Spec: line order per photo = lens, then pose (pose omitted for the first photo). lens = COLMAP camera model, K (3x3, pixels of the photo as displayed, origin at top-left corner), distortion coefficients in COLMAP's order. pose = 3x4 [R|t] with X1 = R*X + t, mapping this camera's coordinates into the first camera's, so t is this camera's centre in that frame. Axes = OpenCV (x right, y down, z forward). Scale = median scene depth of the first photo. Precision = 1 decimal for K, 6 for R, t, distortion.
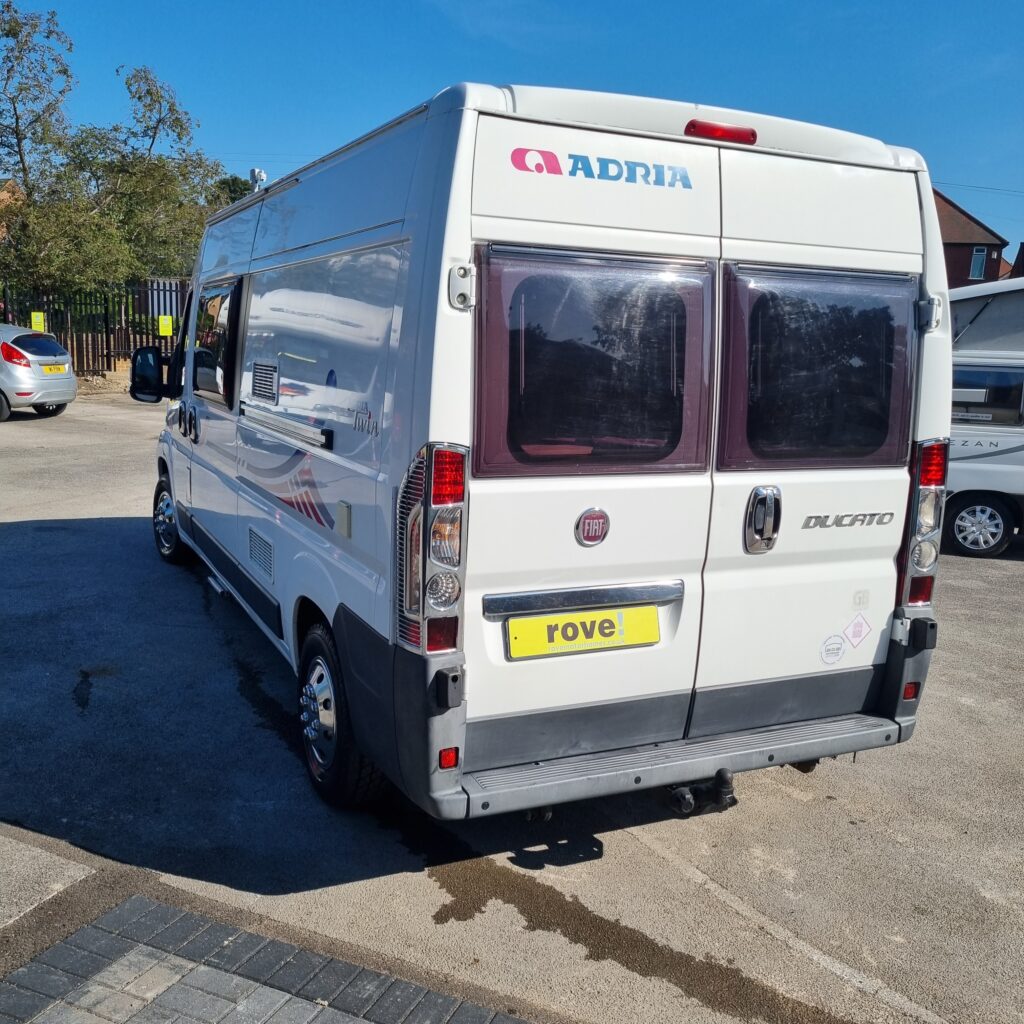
lens RADIAL K [[1018.1, 0, 505.3], [0, 1018.1, 508.7], [0, 0, 1]] dist [0.046372, 0.000000]
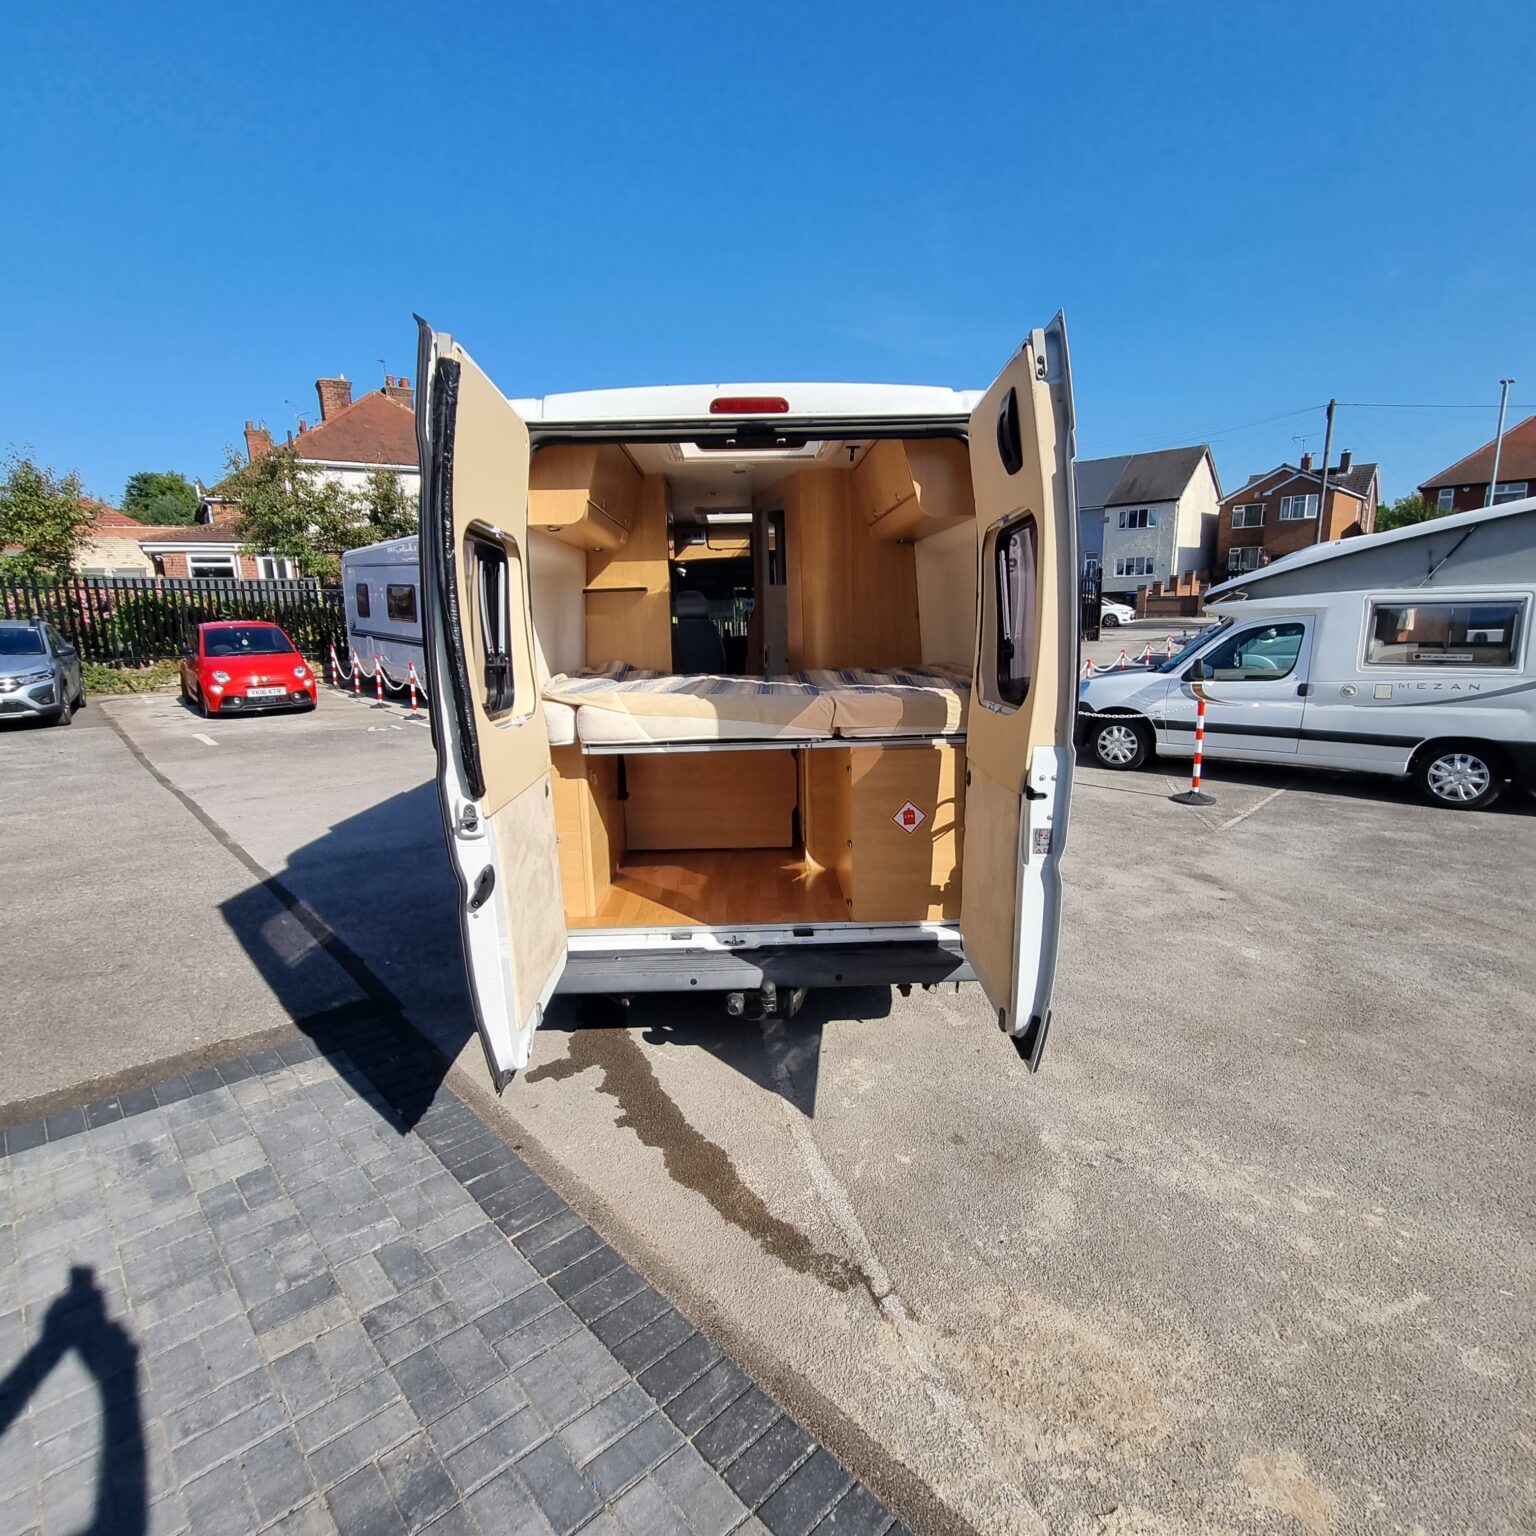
lens RADIAL K [[821.9, 0, 761.0], [0, 821.9, 774.2], [0, 0, 1]] dist [0.006269, 0.002363]
pose [[0.912894, 0.018114, -0.407795, 0.533304], [-0.008518, 0.999643, 0.025334, 0.005509], [0.408108, -0.019653, 0.912722, 0.172086]]
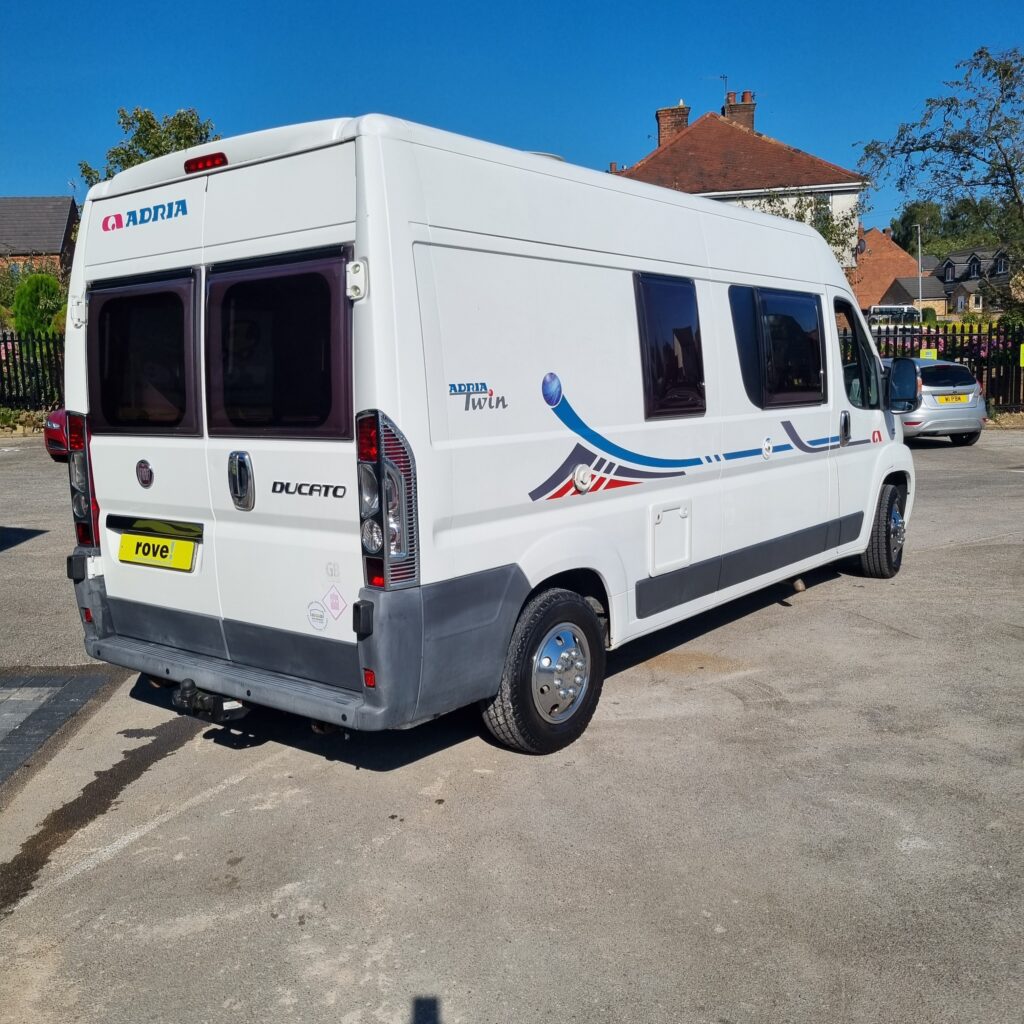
lens RADIAL K [[1018.1, 0, 503.1], [0, 1018.1, 512.6], [0, 0, 1]] dist [0.046372, 0.000000]
pose [[0.438445, 0.065471, -0.896370, 1.372505], [-0.100409, 0.994668, 0.023537, -0.009810], [0.893132, 0.079684, 0.442681, 0.730125]]
